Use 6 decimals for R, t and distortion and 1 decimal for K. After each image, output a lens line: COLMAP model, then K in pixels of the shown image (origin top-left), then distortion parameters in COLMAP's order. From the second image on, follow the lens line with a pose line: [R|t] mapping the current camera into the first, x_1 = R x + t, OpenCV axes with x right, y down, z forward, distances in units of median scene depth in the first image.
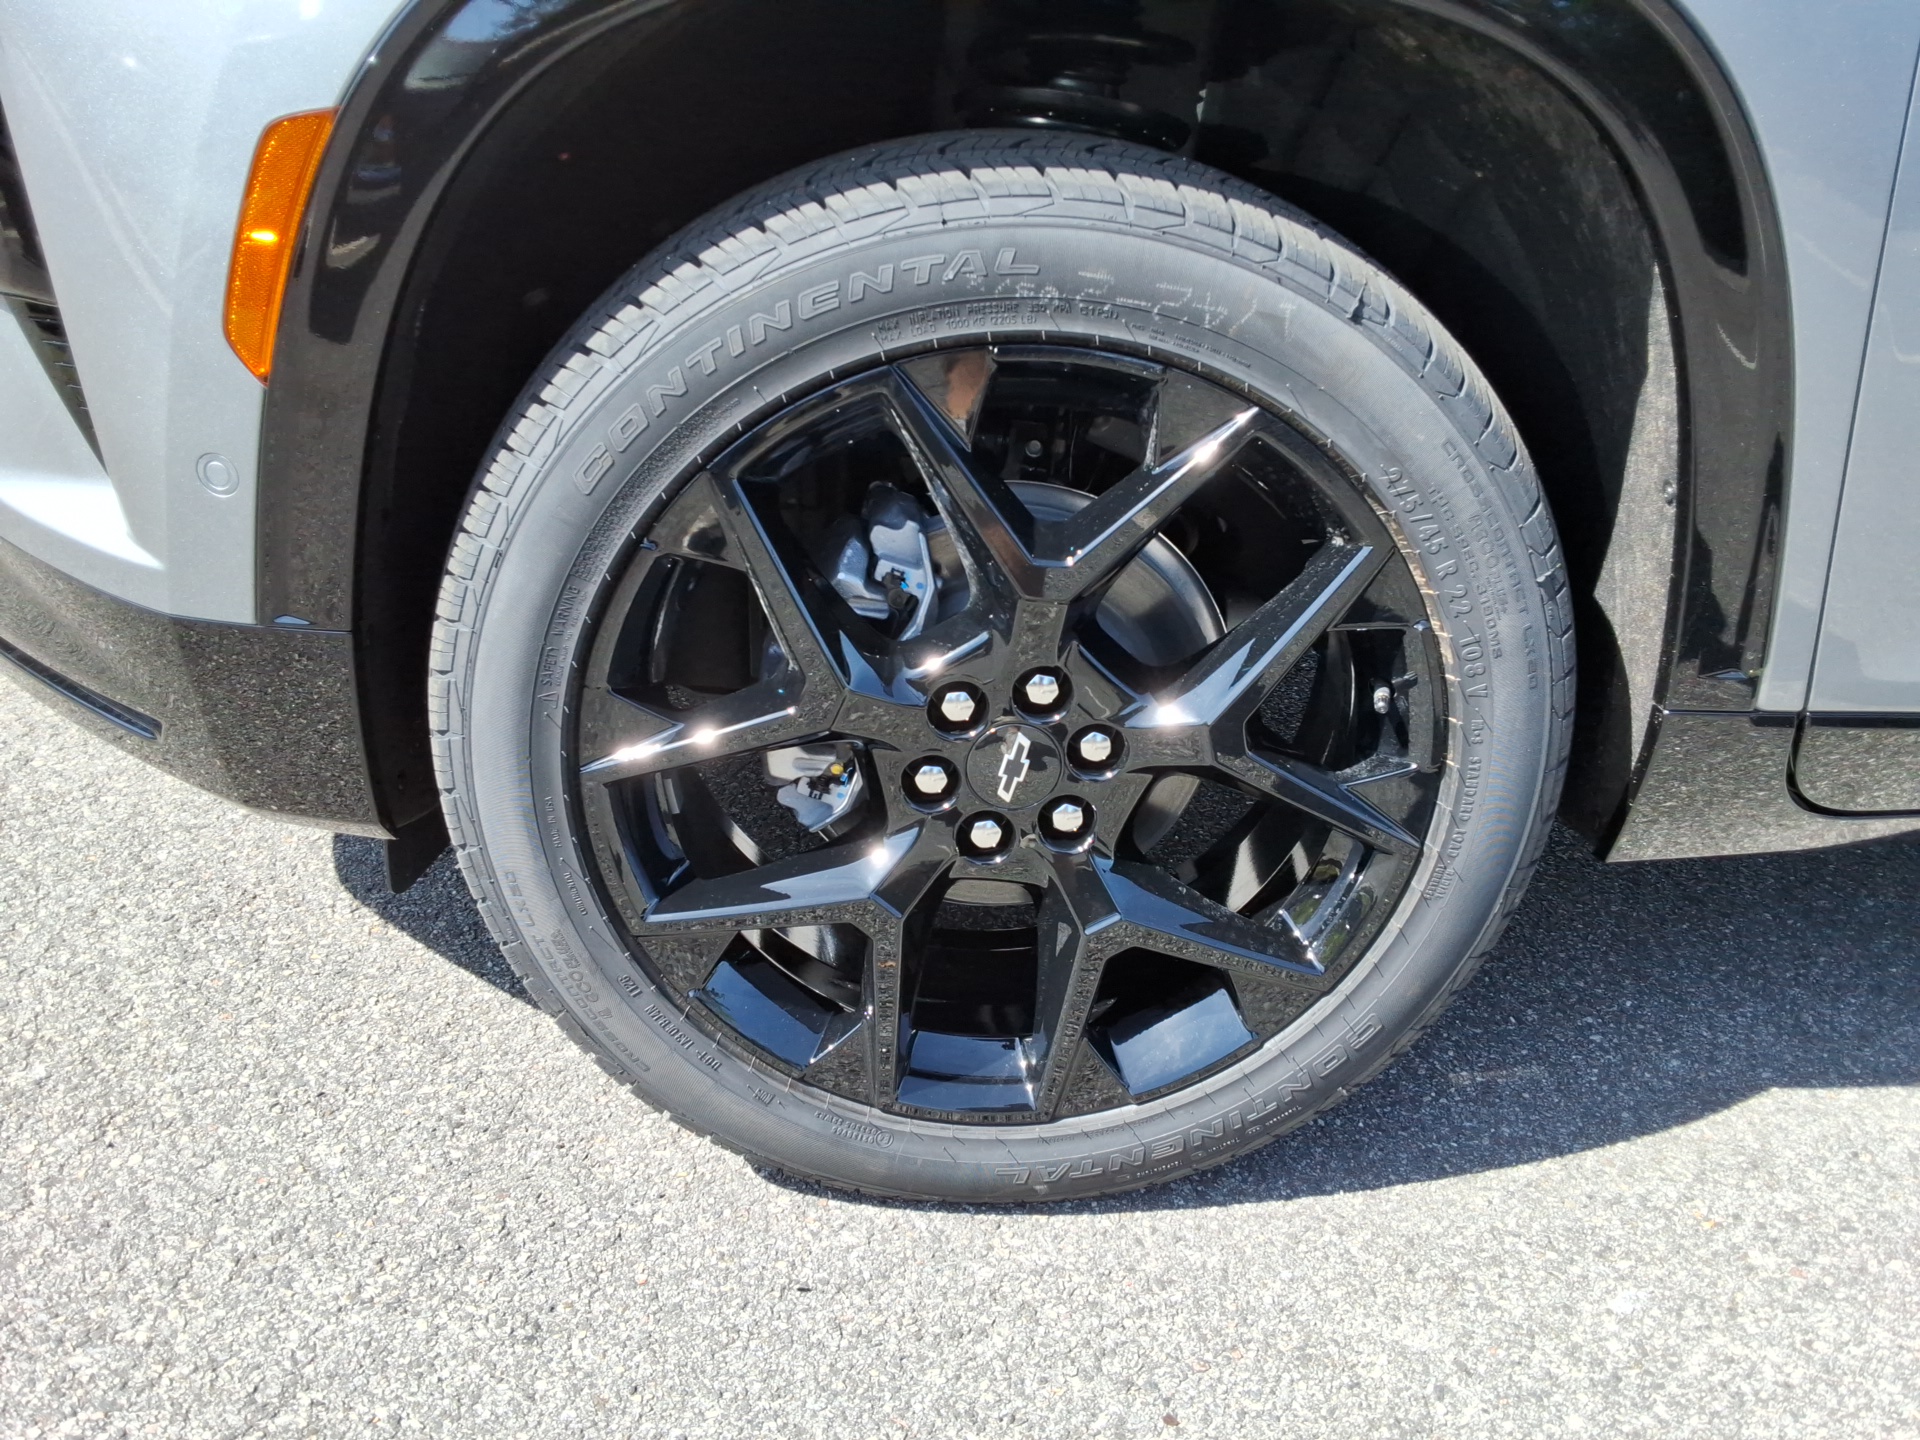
lens RADIAL K [[1532.0, 0, 968.9], [0, 1532.0, 696.0], [0, 0, 1]] dist [0.112337, -0.168445]
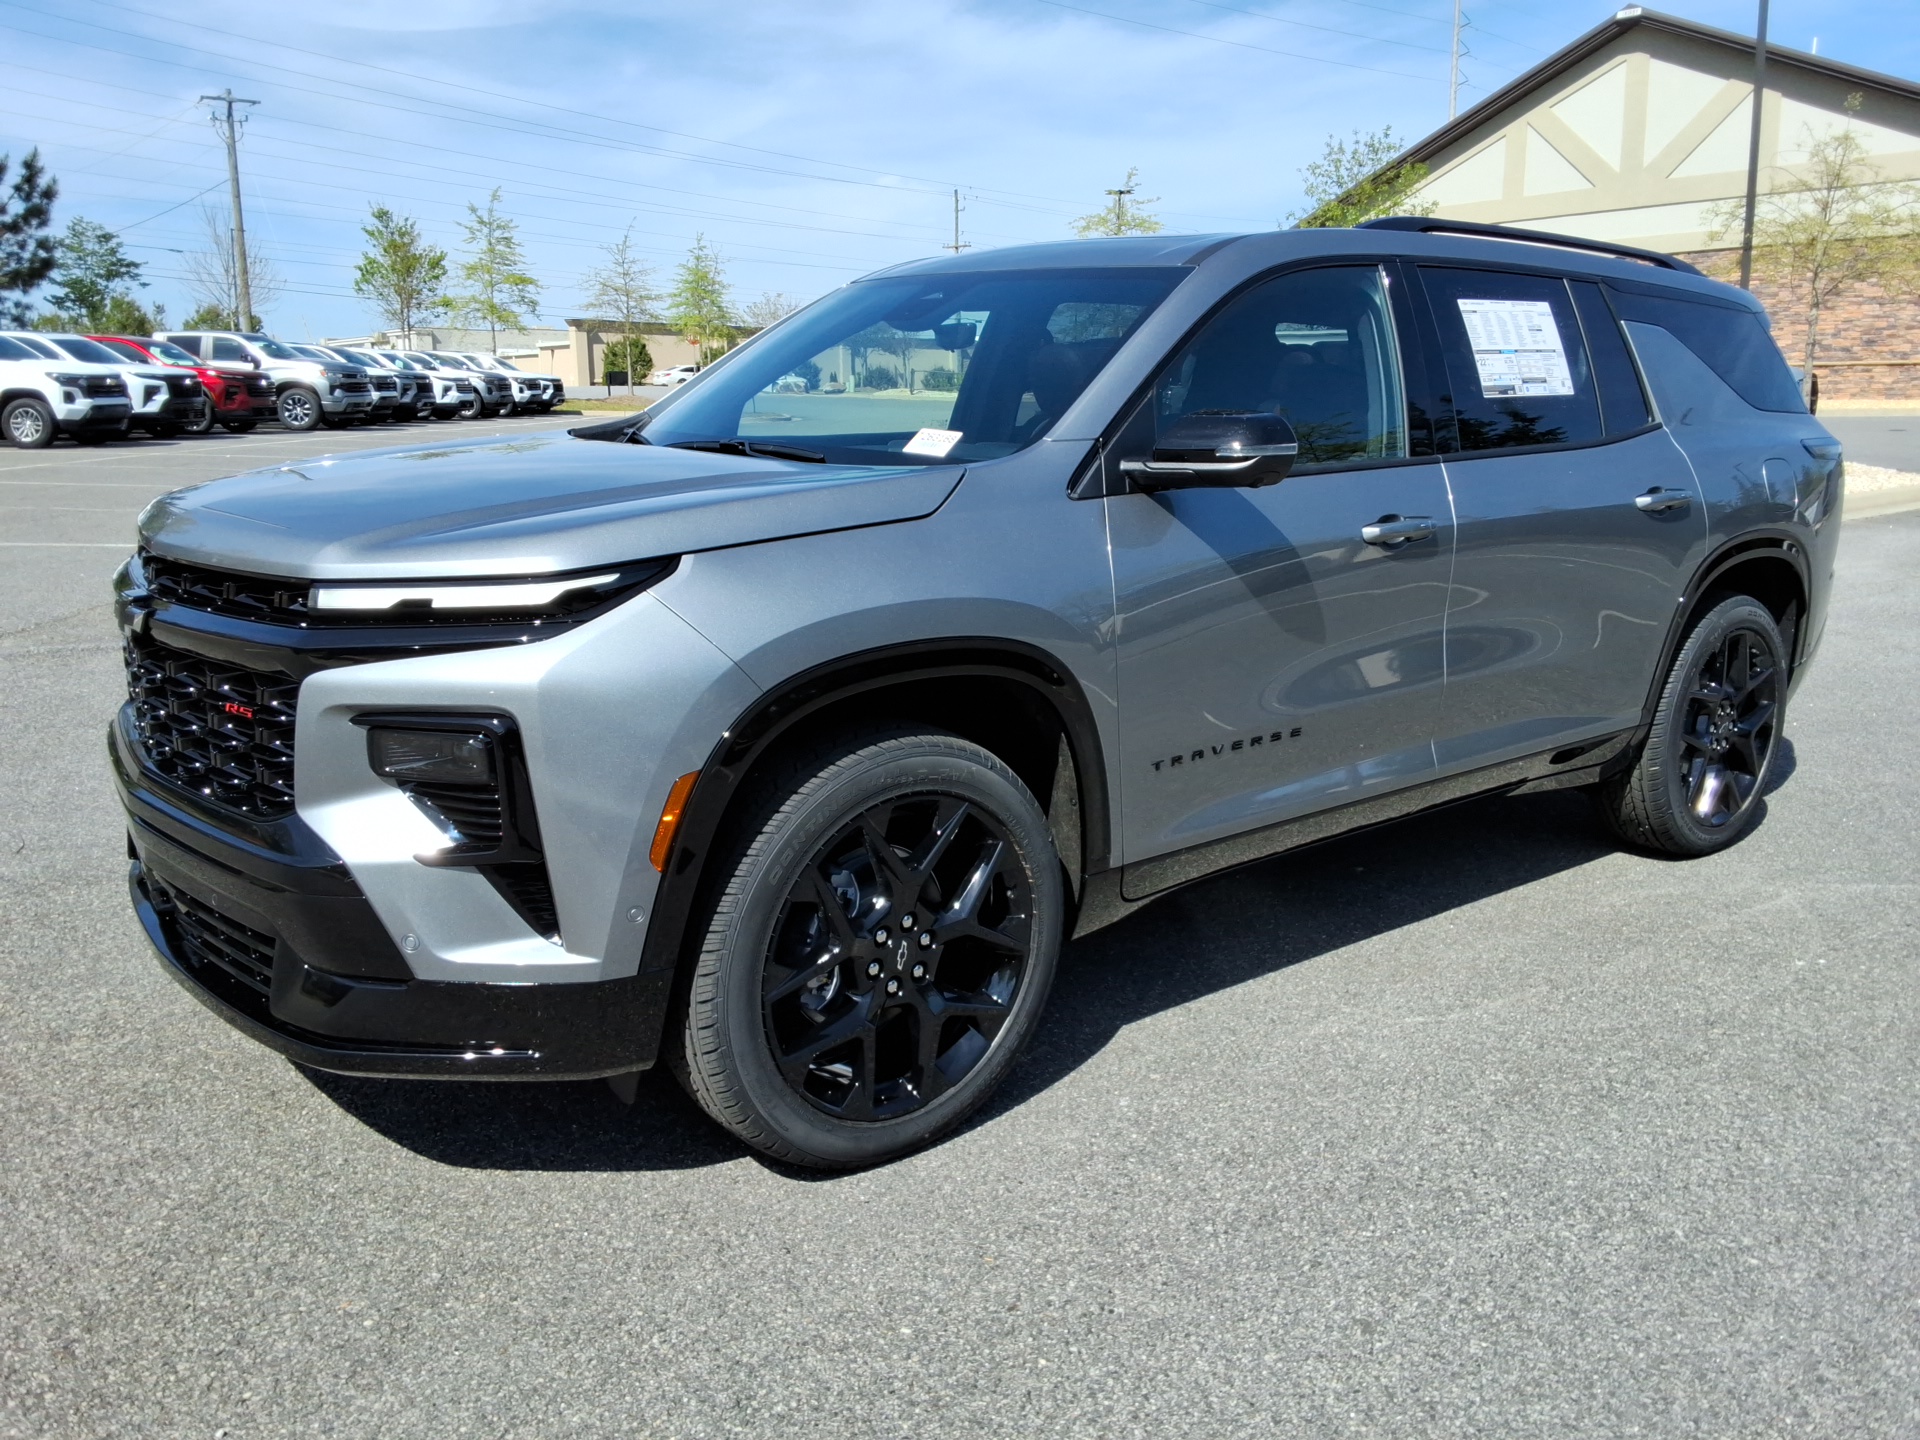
lens RADIAL K [[1532.0, 0, 968.9], [0, 1532.0, 696.0], [0, 0, 1]] dist [0.112337, -0.168445]
pose [[0.799967, -0.159419, 0.578479, -1.287380], [0.268510, 0.957258, -0.107514, -0.060993], [-0.536614, 0.241335, 0.808581, -1.226139]]
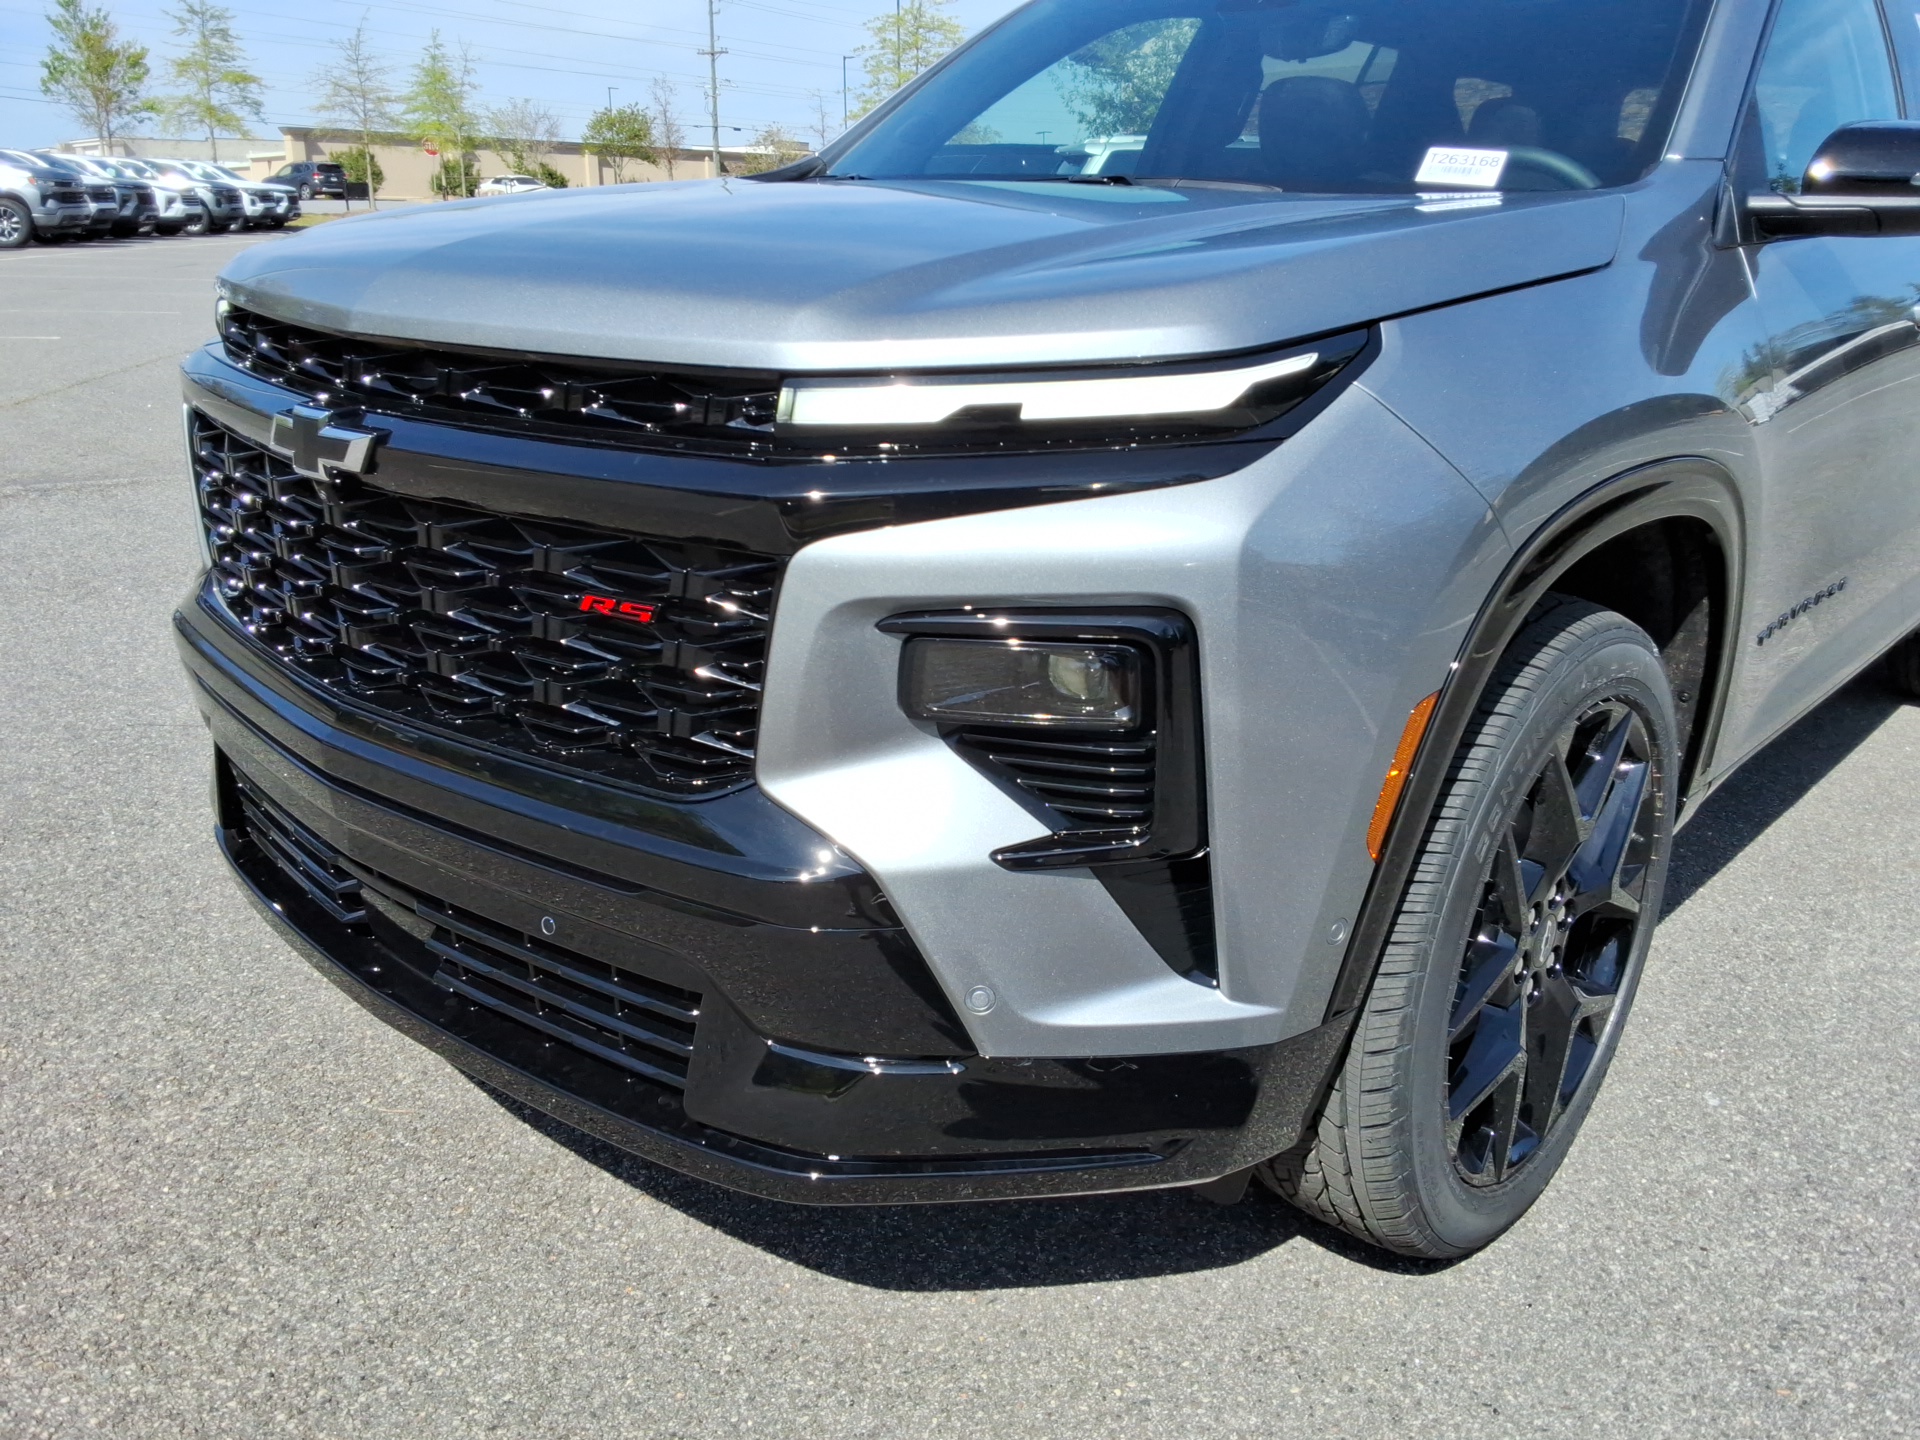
lens RADIAL K [[1532.0, 0, 968.9], [0, 1532.0, 696.0], [0, 0, 1]] dist [0.112337, -0.168445]
pose [[0.702050, -0.248136, 0.667499, -1.500285], [0.302893, 0.952364, 0.035461, -0.466291], [-0.644501, 0.177286, 0.743766, 0.081040]]
